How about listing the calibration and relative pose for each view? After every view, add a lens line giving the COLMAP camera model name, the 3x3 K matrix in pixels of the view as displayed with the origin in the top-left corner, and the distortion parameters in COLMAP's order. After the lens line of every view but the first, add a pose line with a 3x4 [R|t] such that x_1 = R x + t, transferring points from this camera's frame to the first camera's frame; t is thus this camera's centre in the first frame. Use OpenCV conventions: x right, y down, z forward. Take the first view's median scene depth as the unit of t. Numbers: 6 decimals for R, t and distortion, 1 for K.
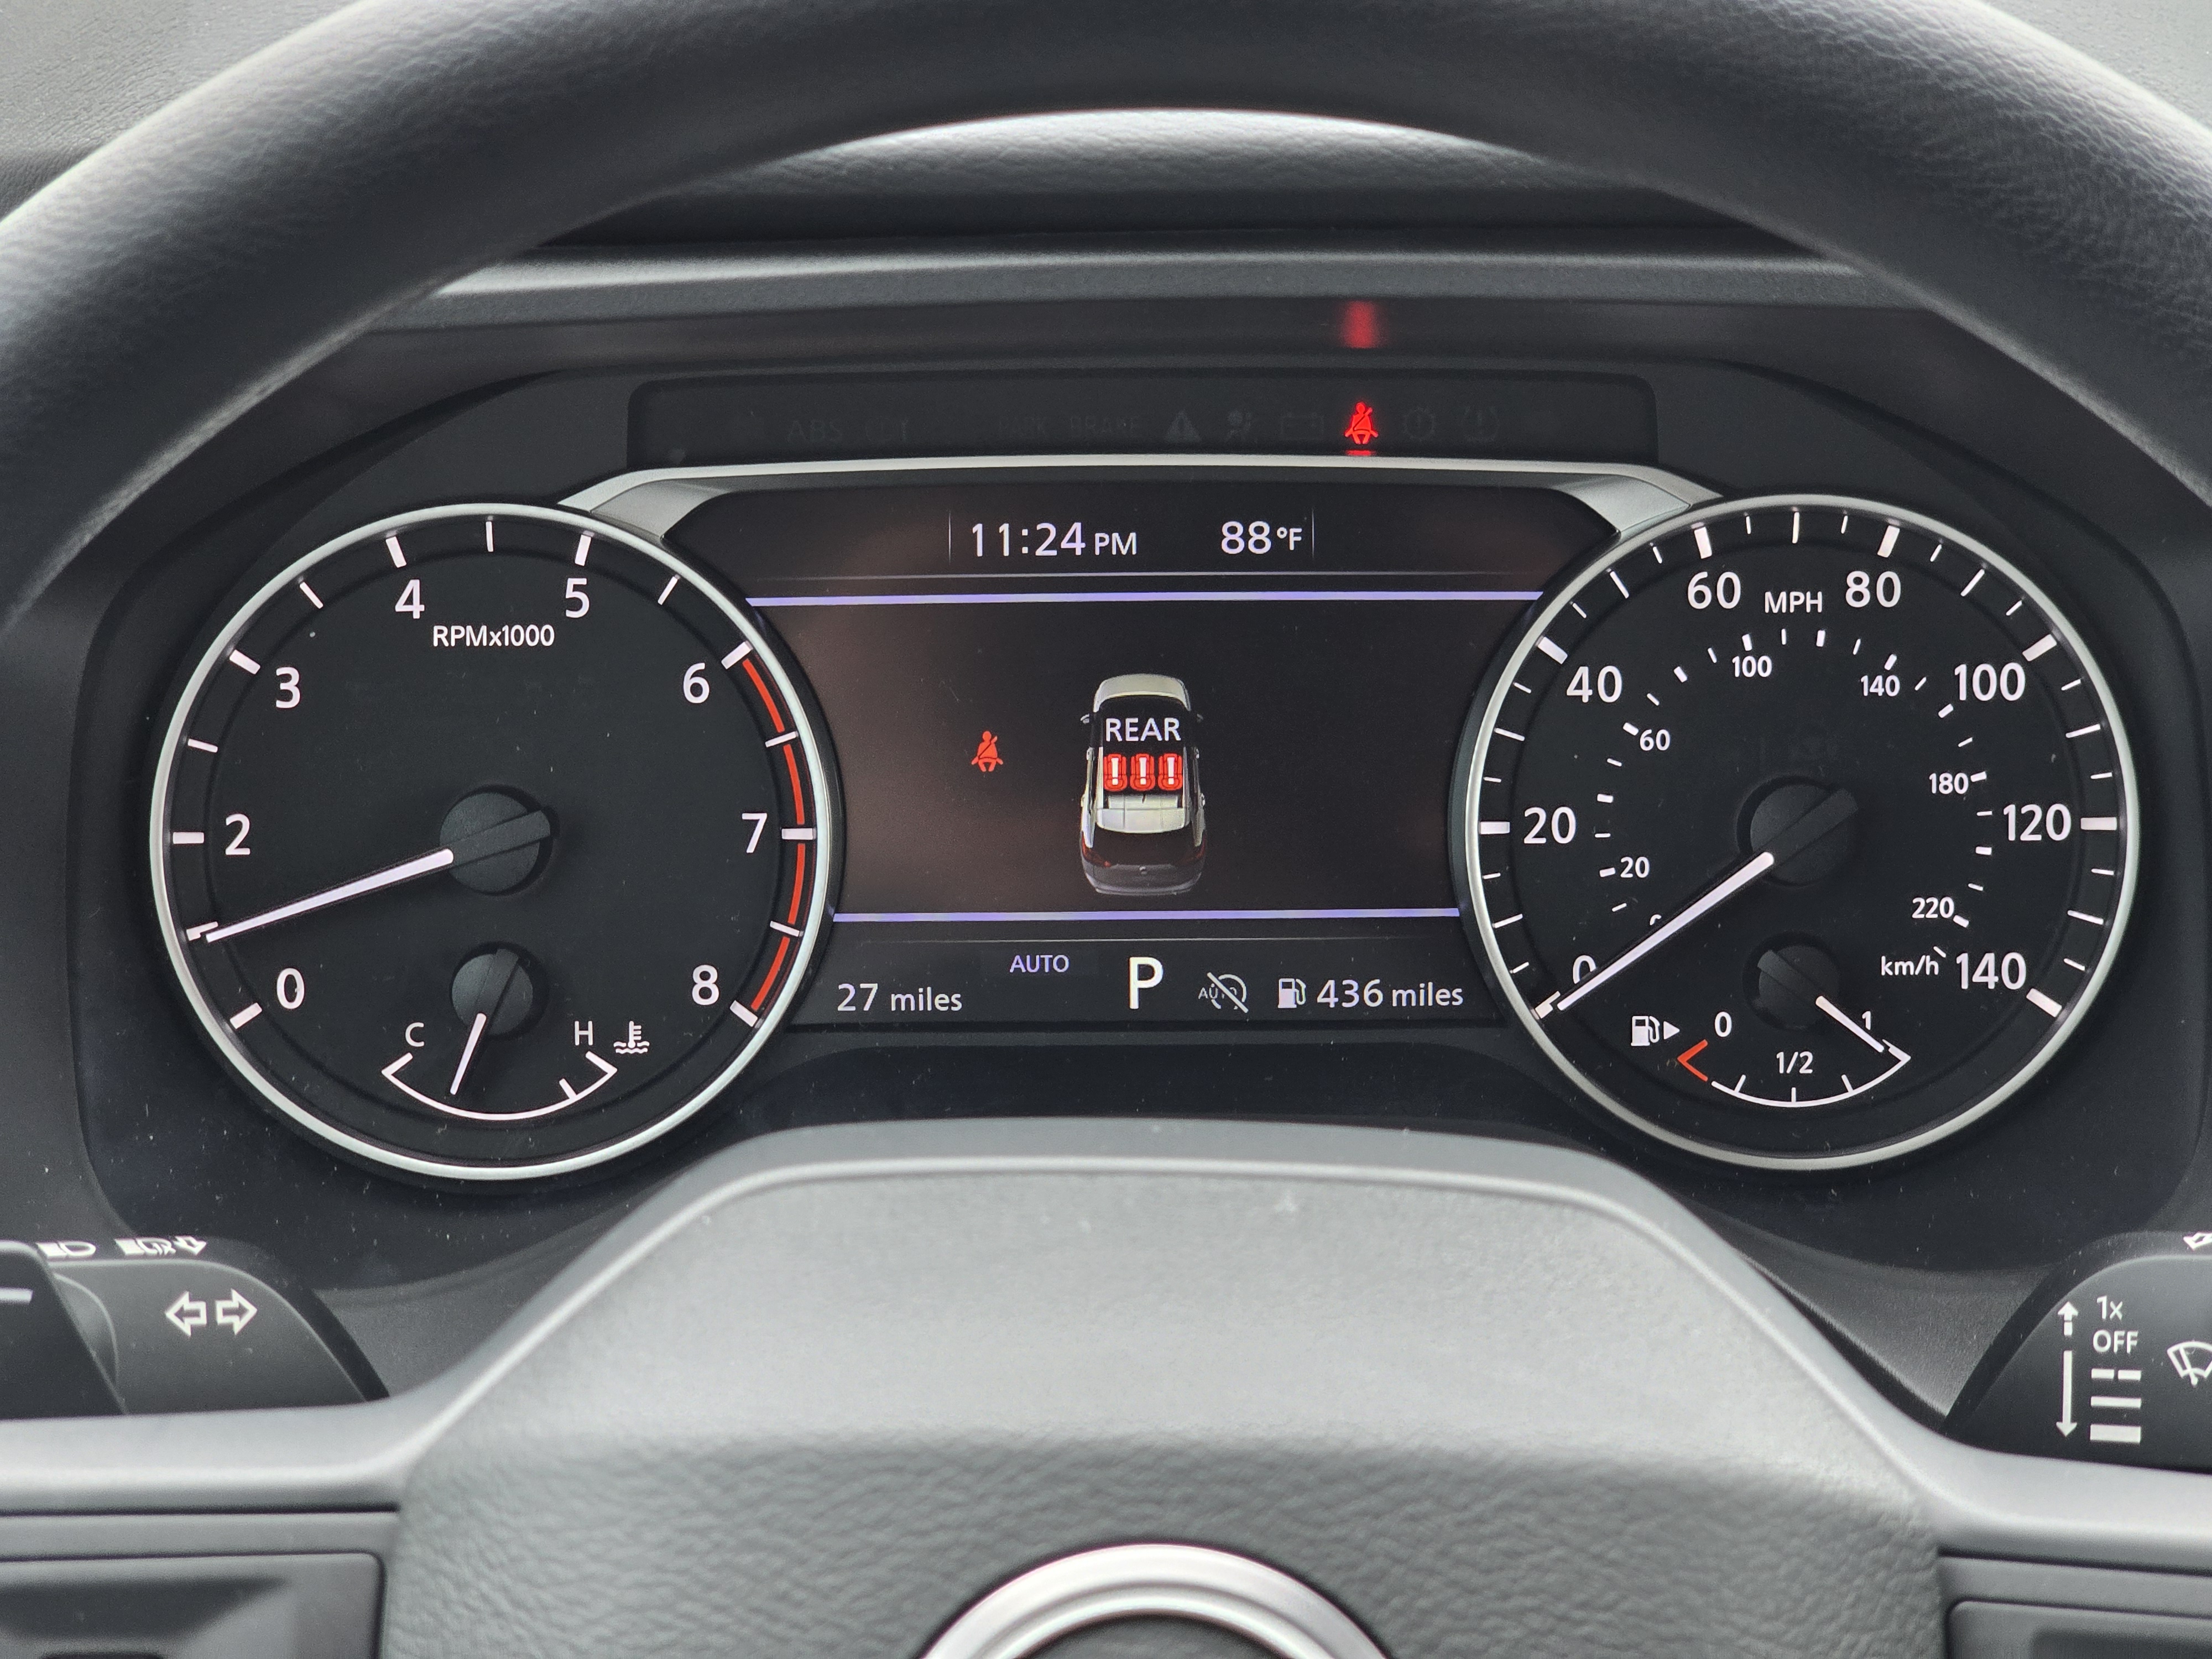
lens RADIAL K [[4421.0, 0, 1106.0], [0, 4421.0, 829.5], [0, 0, 1]] dist [-0.420358, 4.888685]
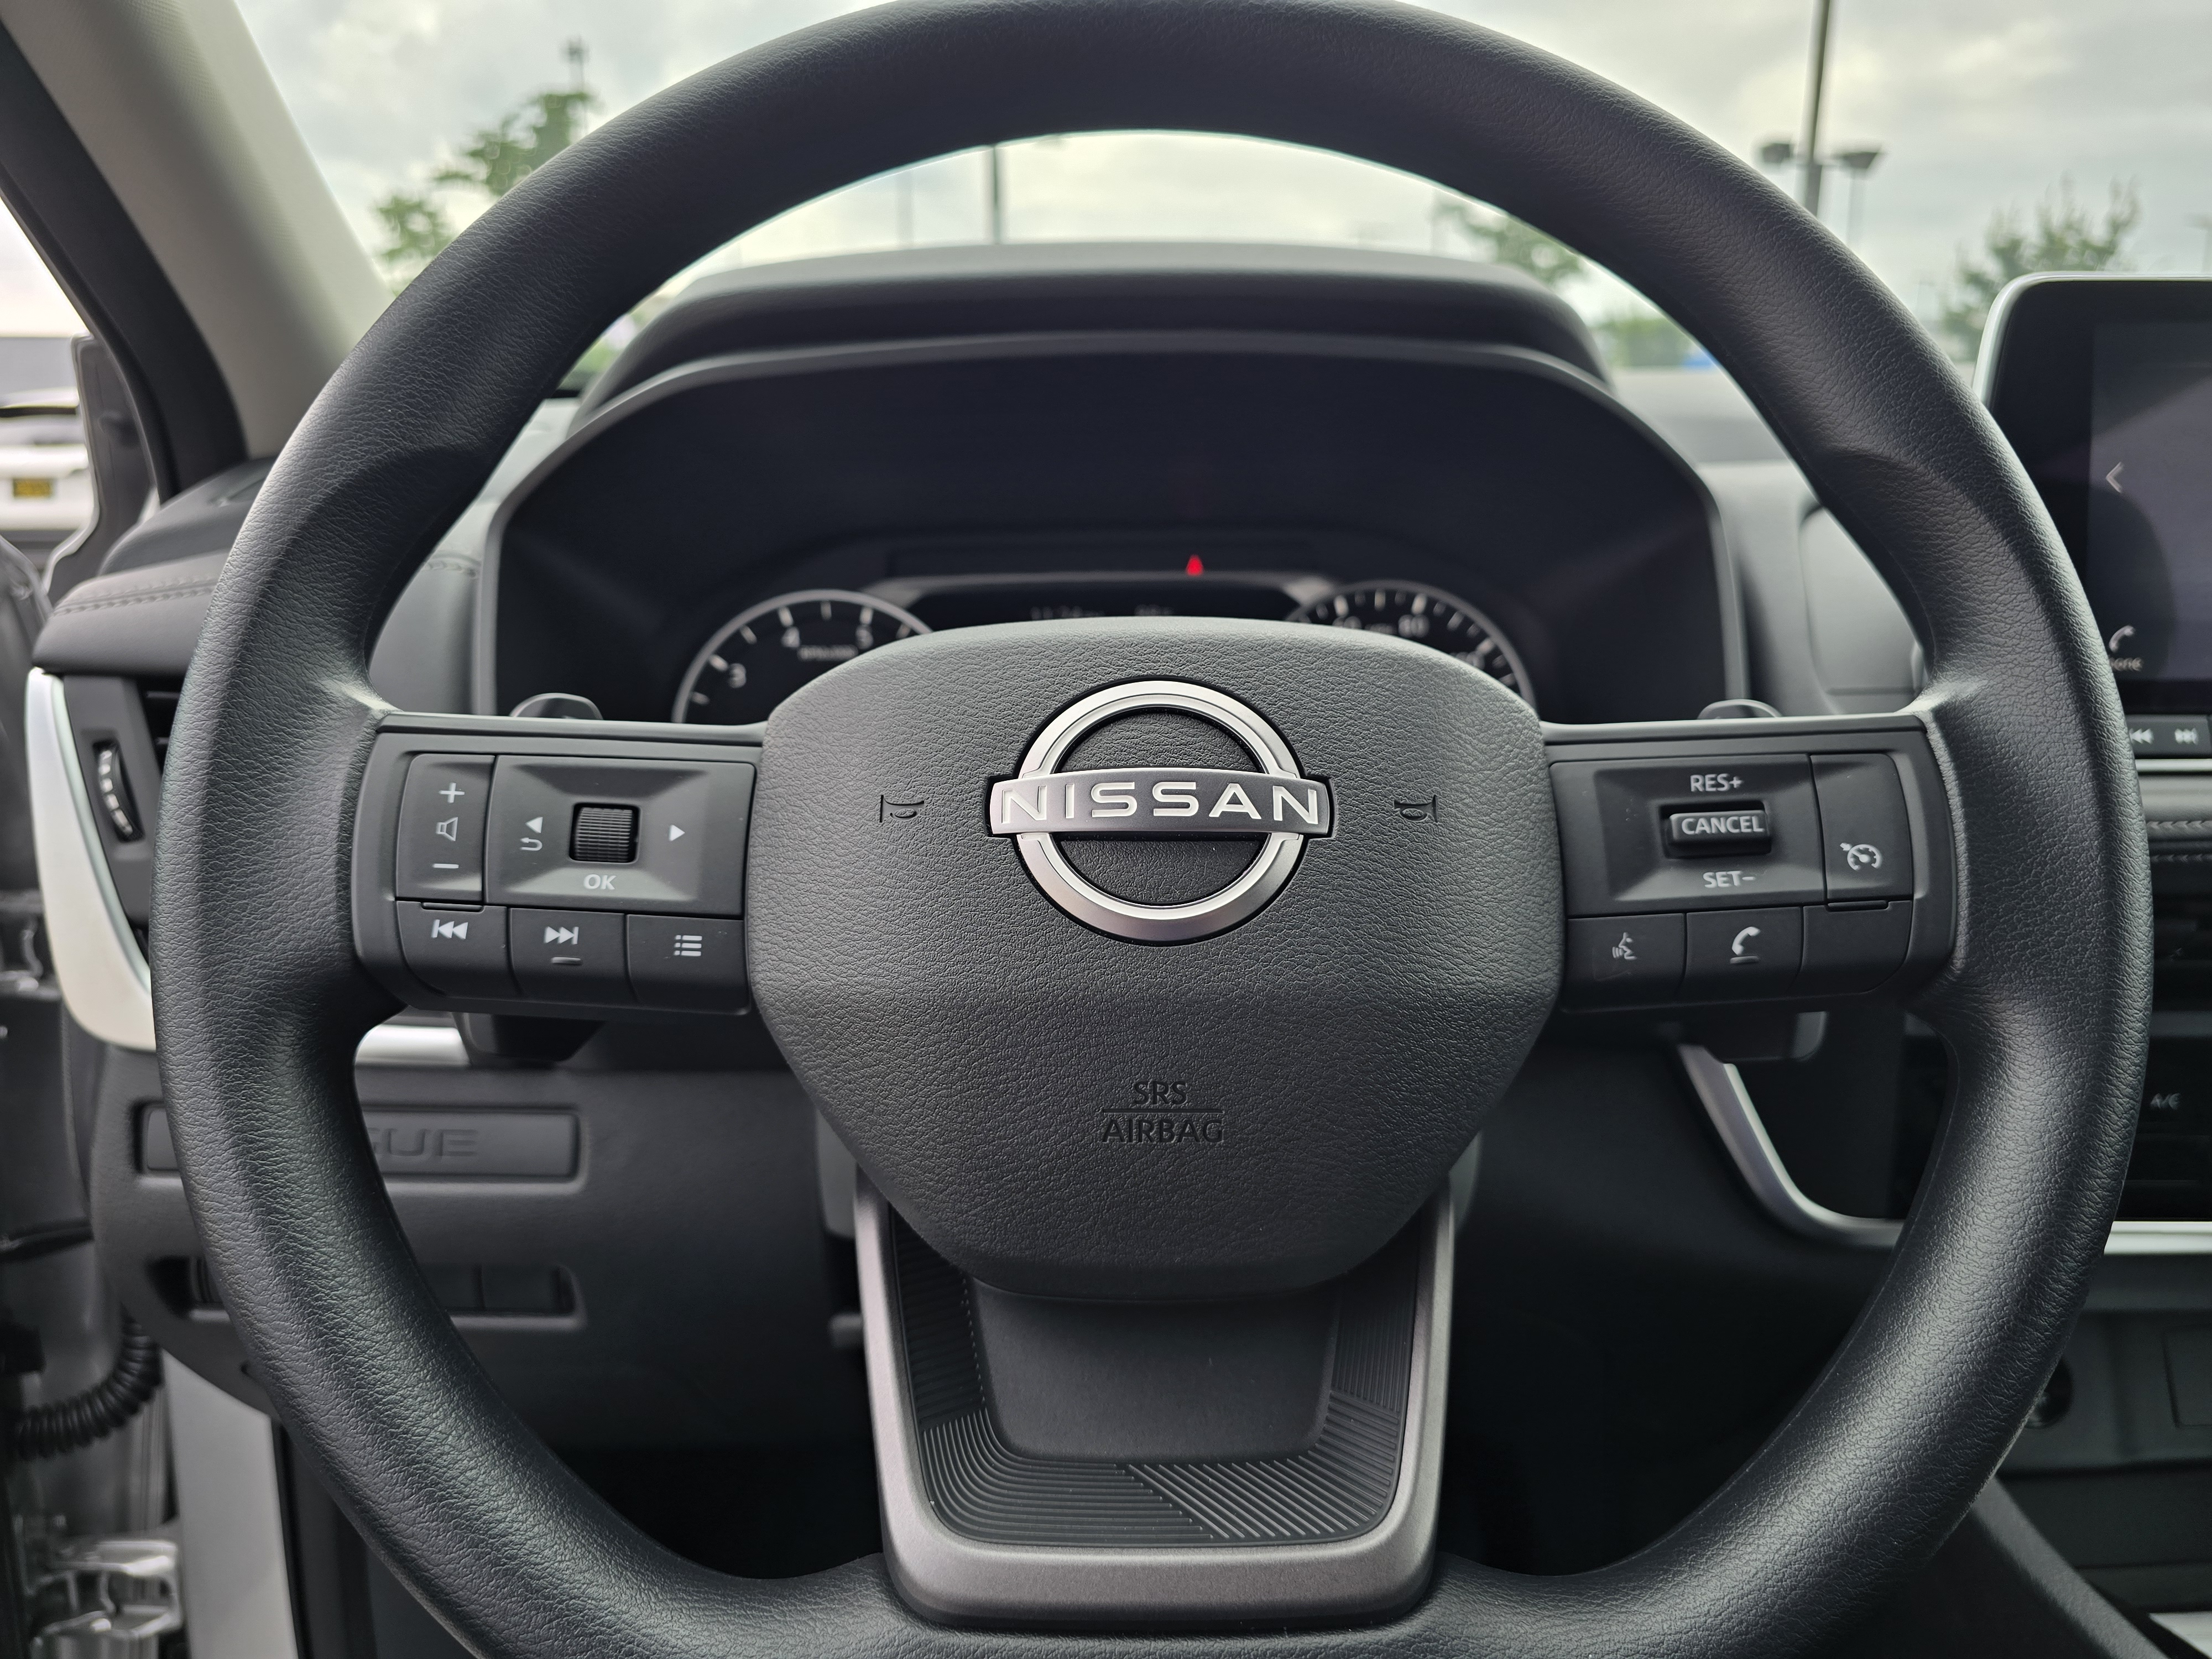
lens RADIAL K [[1541.5, 0, 1106.0], [0, 1541.5, 829.5], [0, 0, 1]] dist [0.052404, -0.083482]
pose [[0.999281, -0.021496, 0.031221, -0.018775], [0.027200, 0.980300, -0.195631, 0.213404], [-0.026401, 0.196340, 0.980180, 0.206980]]
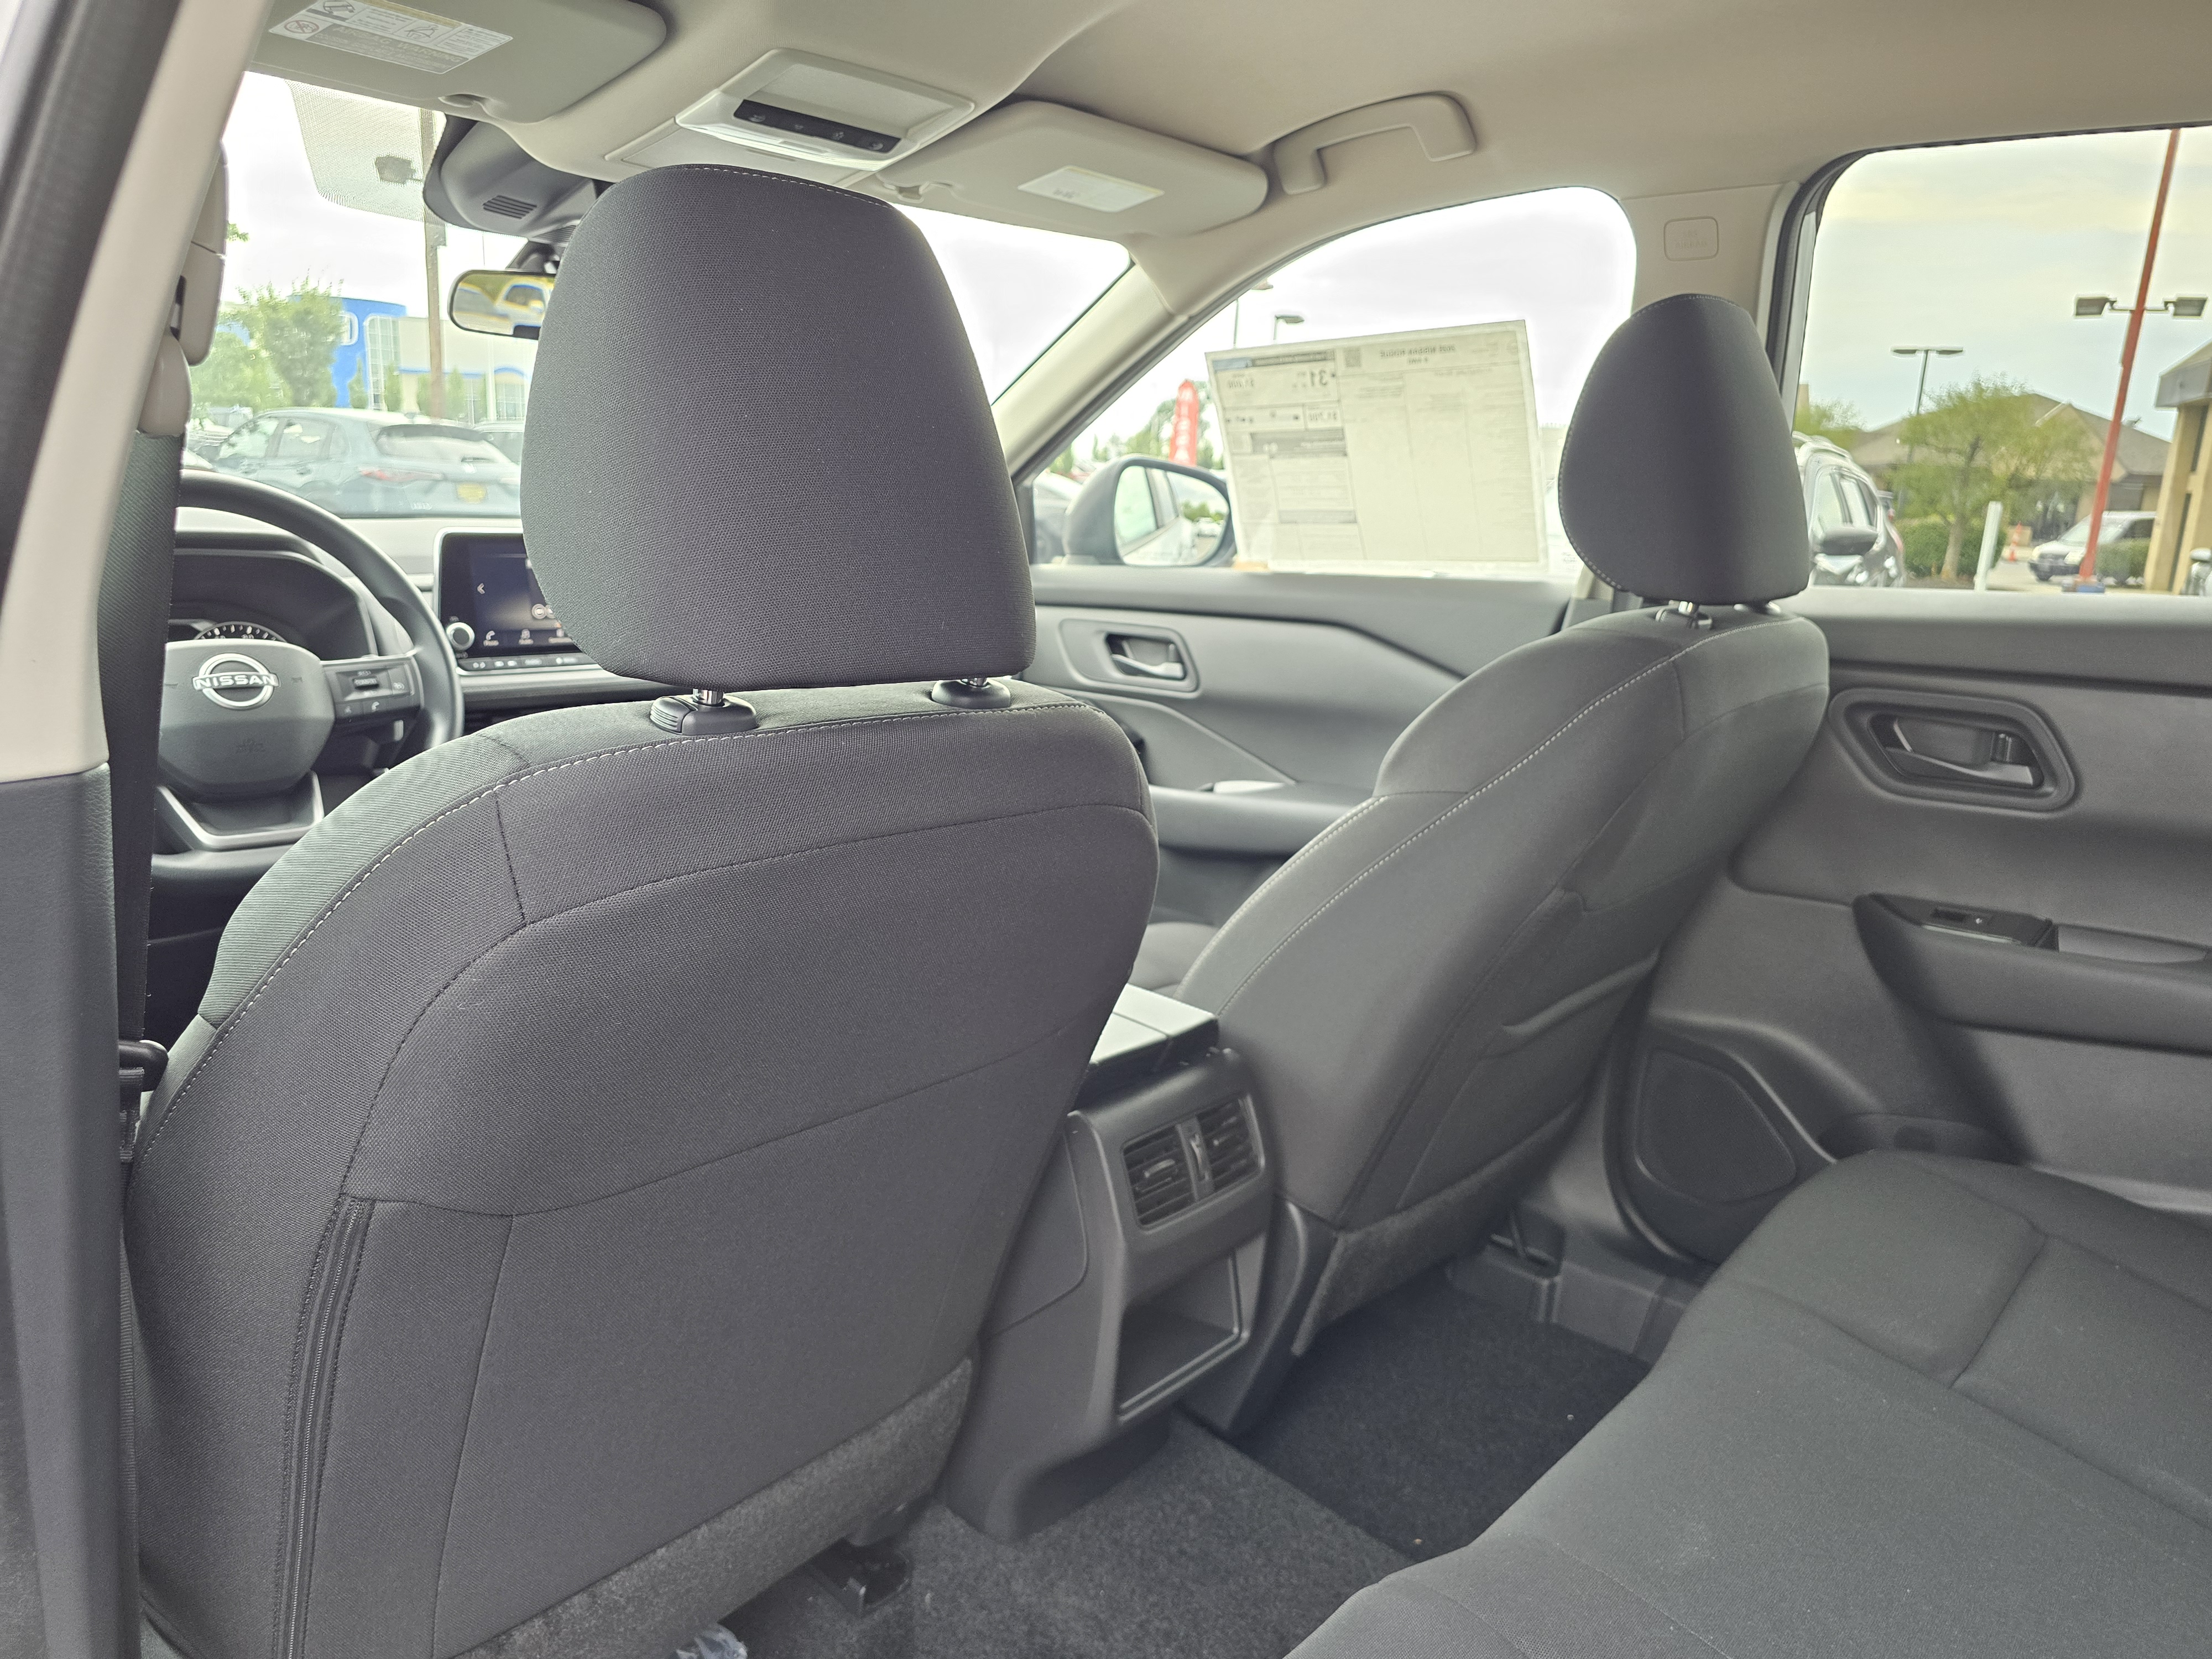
lens RADIAL K [[1494.3, 0, 1107.7], [0, 1494.3, 838.5], [0, 0, 1]] dist [0.050121, -0.052965]
pose [[0.664766, -0.146182, 0.732610, -0.622633], [0.273455, 0.960222, -0.056532, 0.675922], [-0.695204, 0.237917, 0.678297, -1.237819]]
